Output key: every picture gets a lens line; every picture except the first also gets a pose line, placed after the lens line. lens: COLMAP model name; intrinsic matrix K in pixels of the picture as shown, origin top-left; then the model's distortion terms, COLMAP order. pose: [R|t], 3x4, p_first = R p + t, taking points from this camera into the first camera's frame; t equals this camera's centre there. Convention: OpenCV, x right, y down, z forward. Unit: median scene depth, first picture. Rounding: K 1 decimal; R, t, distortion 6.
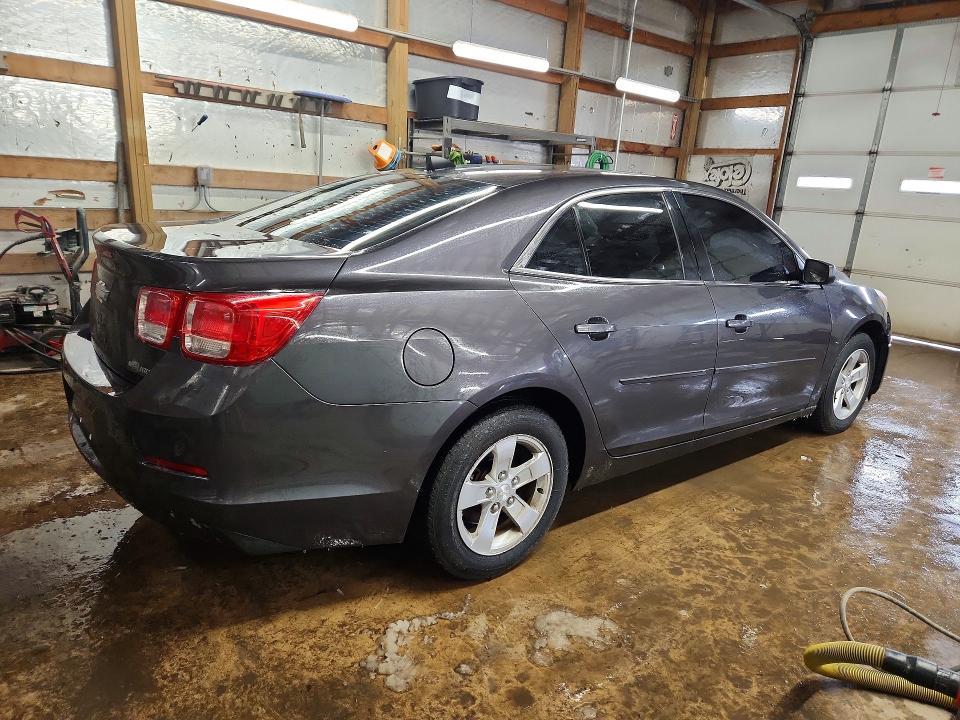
lens RADIAL K [[640.8, 0, 478.5], [0, 640.8, 364.4], [0, 0, 1]] dist [0.045586, 0.001557]
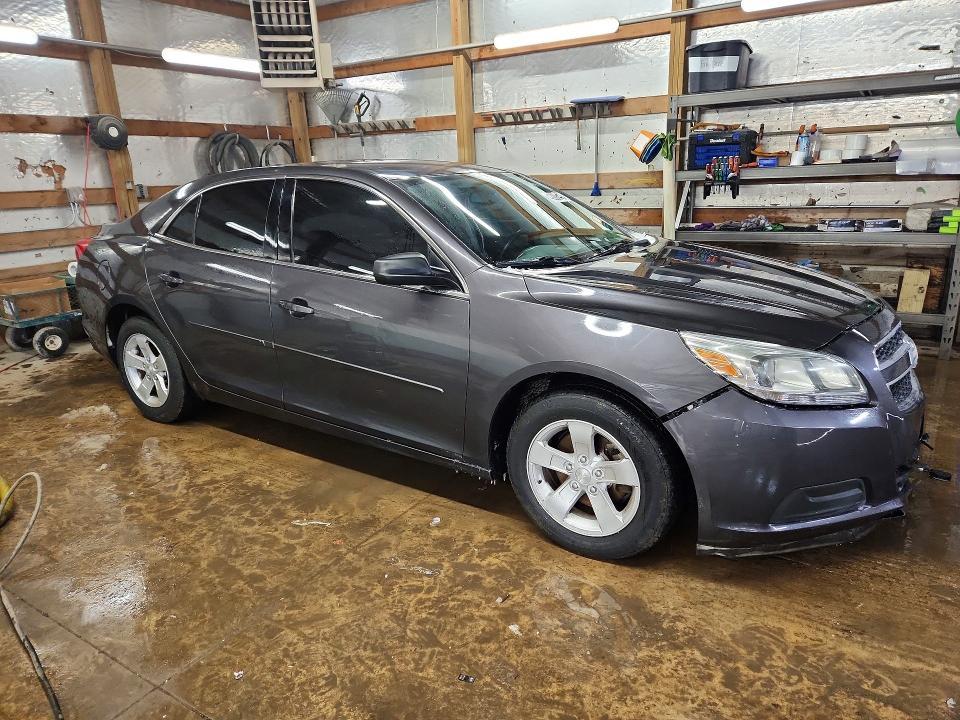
lens RADIAL K [[640.8, 0, 486.2], [0, 640.8, 366.7], [0, 0, 1]] dist [0.045586, 0.001557]
pose [[0.305946, 0.202038, -0.930364, 1.350987], [-0.214310, 0.966758, 0.139467, -0.161355], [0.927614, 0.156717, 0.339075, 0.904803]]
